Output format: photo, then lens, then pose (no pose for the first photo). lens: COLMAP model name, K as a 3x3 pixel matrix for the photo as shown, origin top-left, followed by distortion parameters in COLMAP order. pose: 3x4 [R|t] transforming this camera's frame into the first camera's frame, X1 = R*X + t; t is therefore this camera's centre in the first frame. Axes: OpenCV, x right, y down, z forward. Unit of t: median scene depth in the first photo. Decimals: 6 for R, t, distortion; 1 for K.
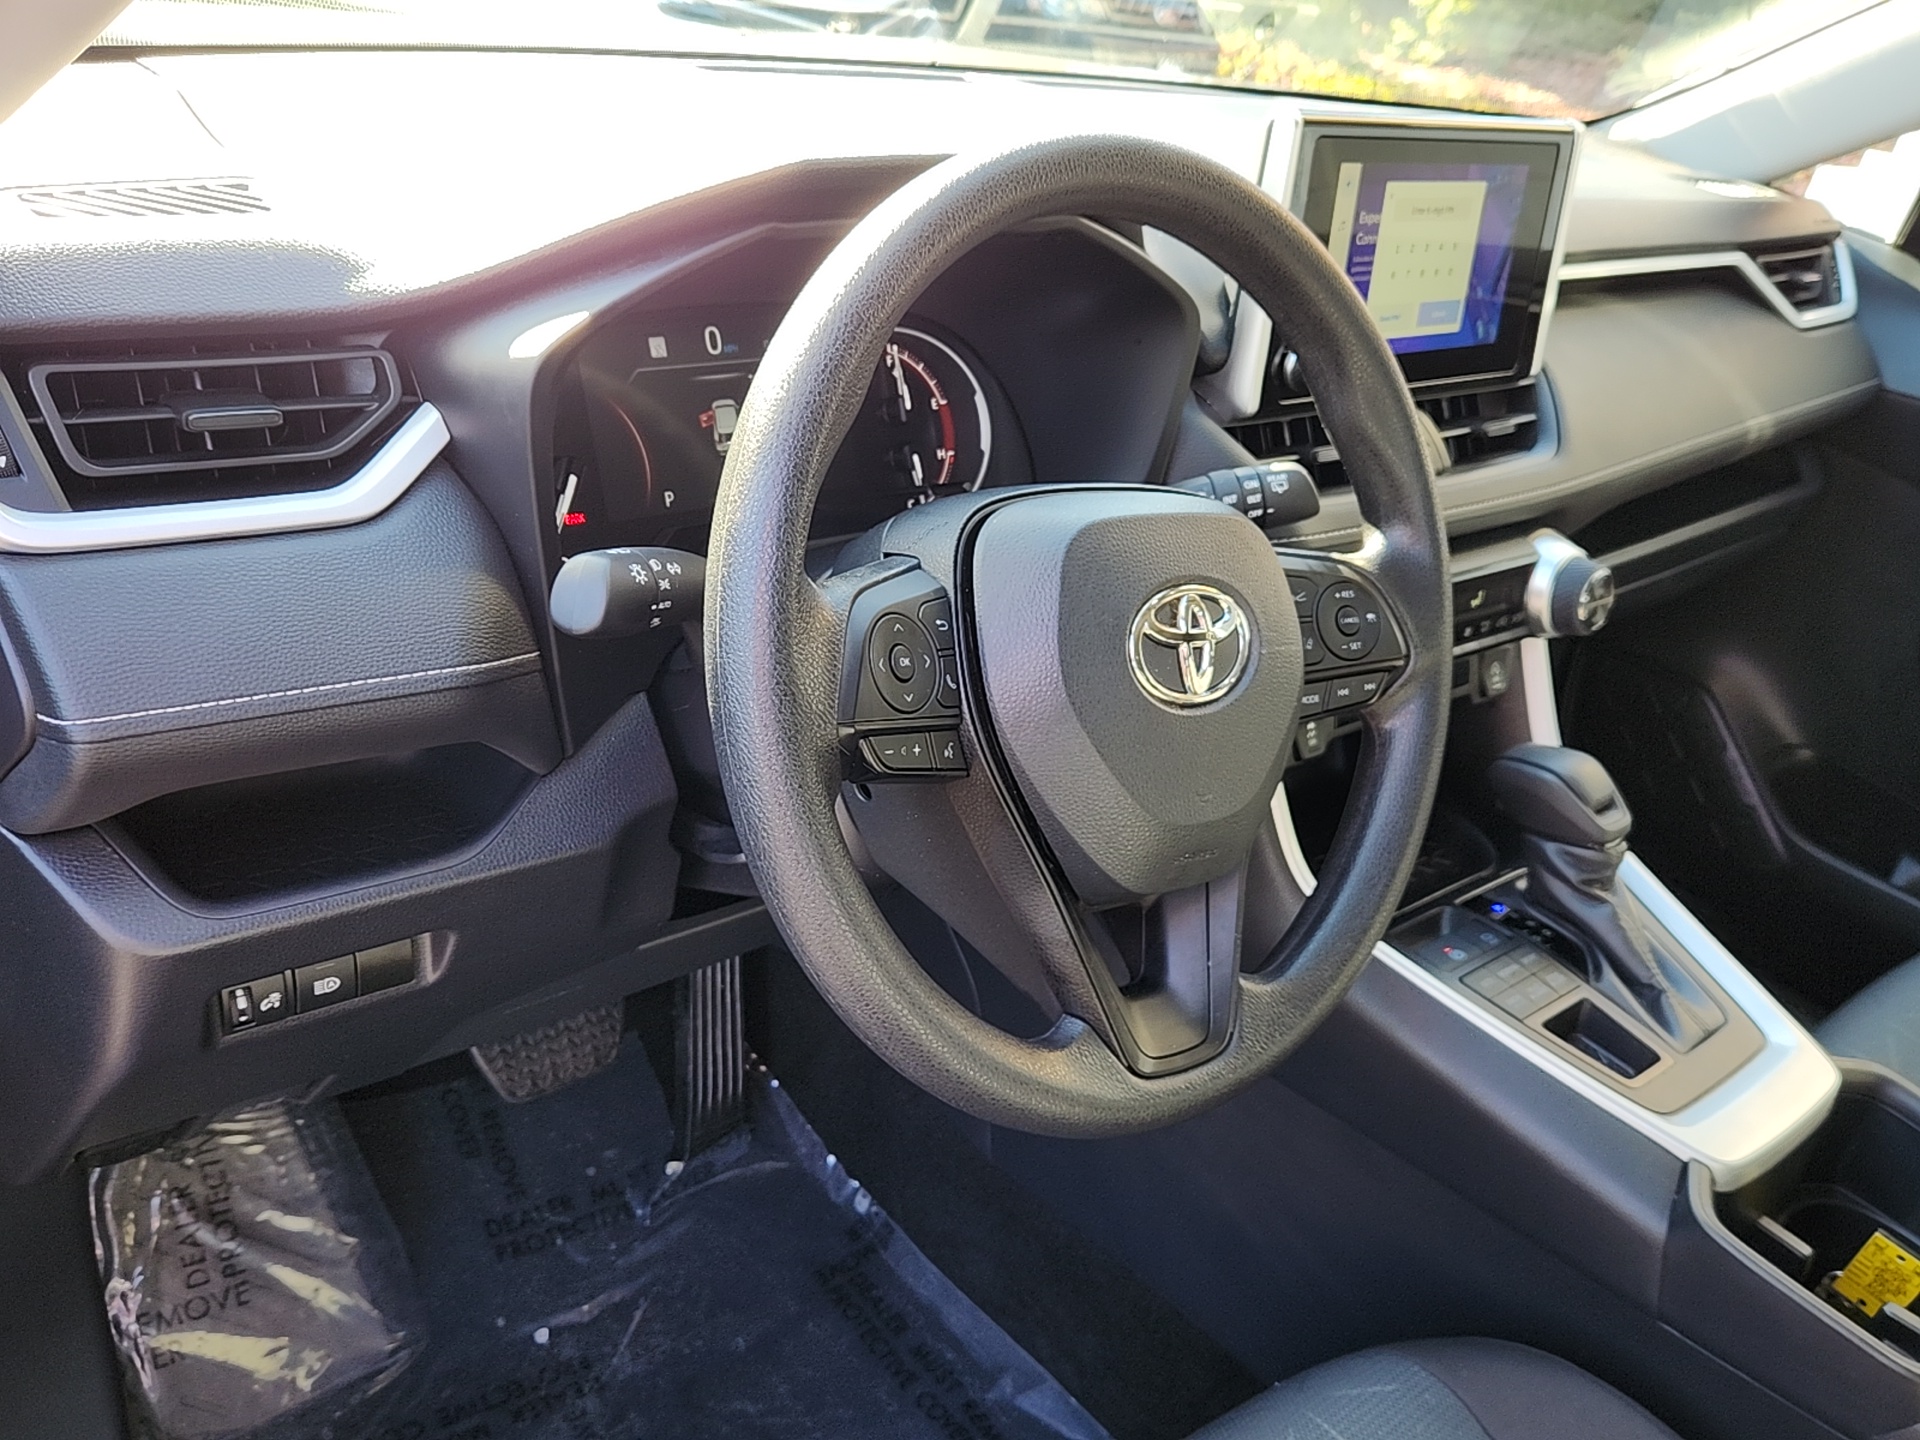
lens RADIAL K [[1646.7, 0, 981.0], [0, 1646.7, 742.7], [0, 0, 1]] dist [0.102957, -0.140277]
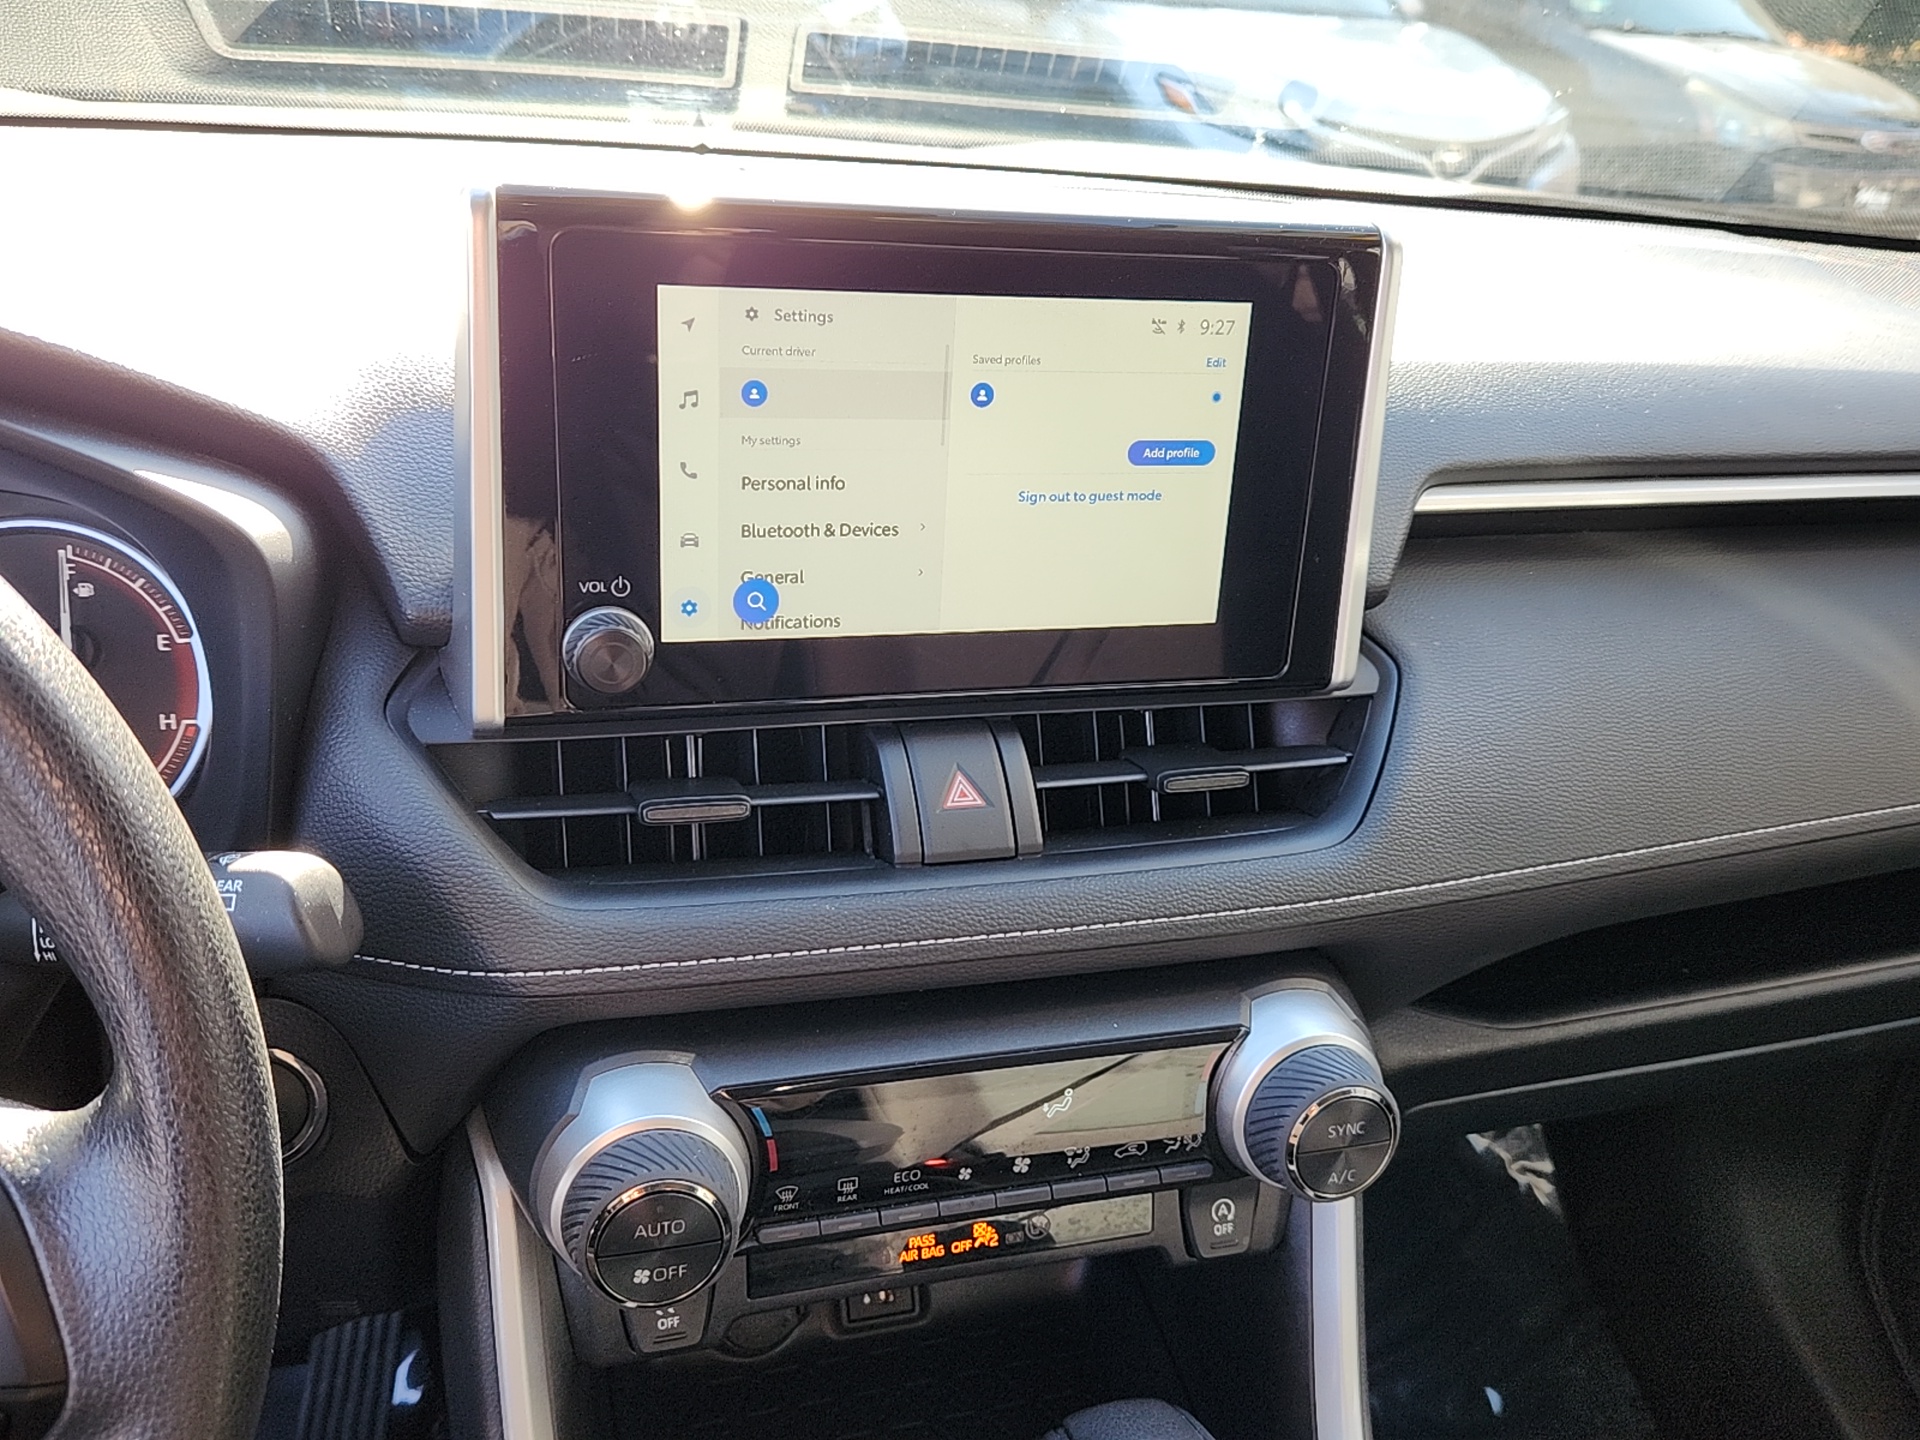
lens RADIAL K [[1646.7, 0, 981.0], [0, 1646.7, 742.7], [0, 0, 1]] dist [0.102957, -0.140277]
pose [[0.918177, 0.123119, -0.376554, 0.435460], [-0.148857, 0.988053, -0.039912, -0.165819], [0.367141, 0.092699, 0.925535, 0.470911]]
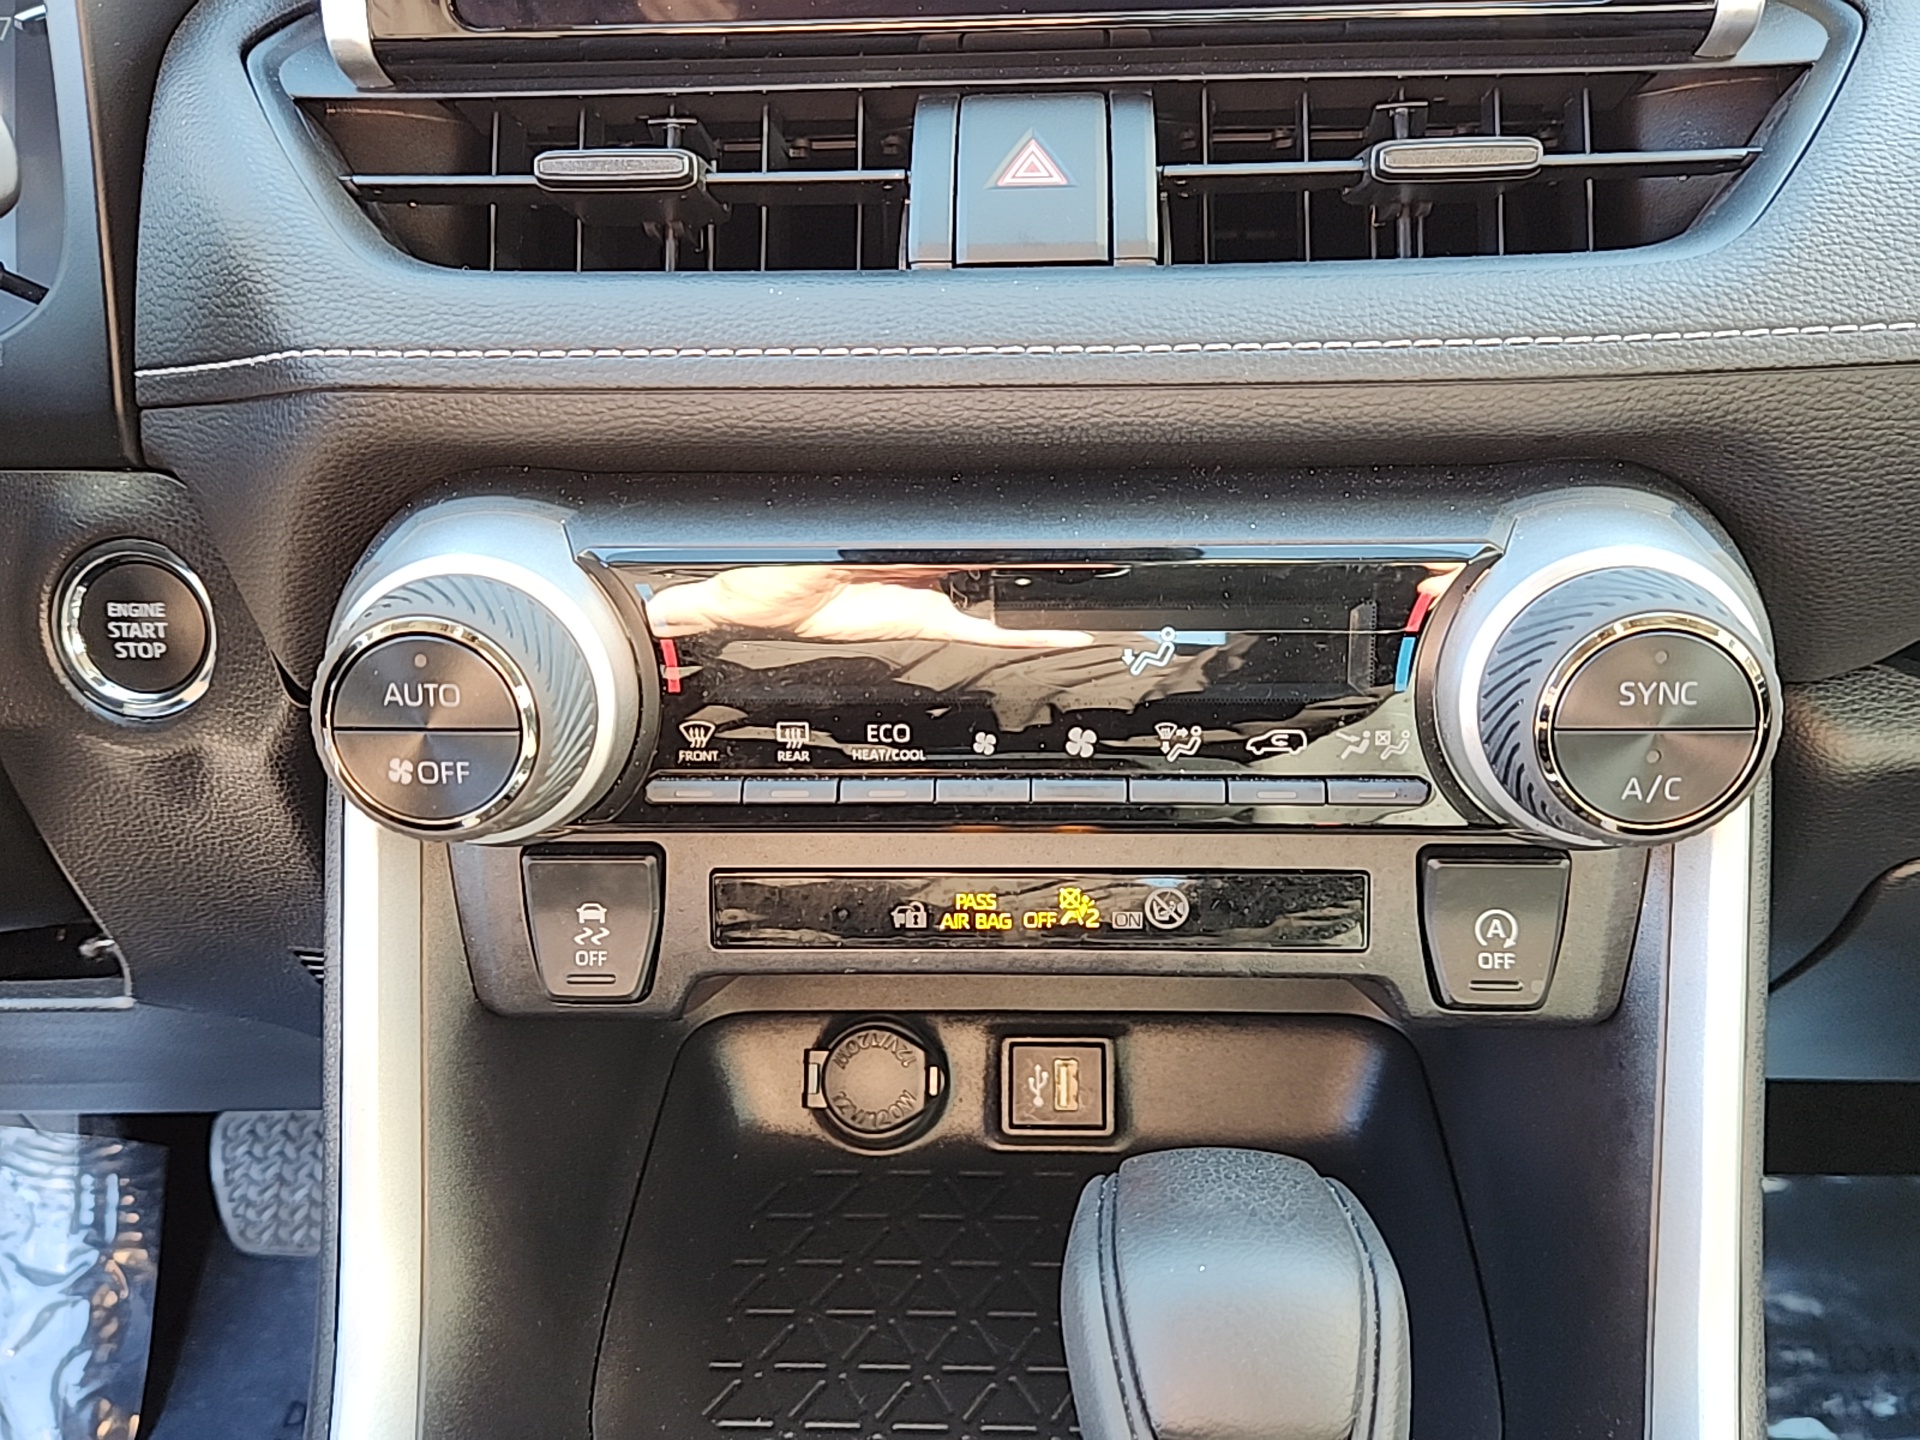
lens RADIAL K [[1646.7, 0, 981.0], [0, 1646.7, 742.7], [0, 0, 1]] dist [0.102957, -0.140277]
pose [[0.713120, 0.126045, -0.689617, 0.471466], [-0.208722, 0.977267, -0.037215, -0.047793], [0.669249, 0.170477, 0.723217, 0.713333]]
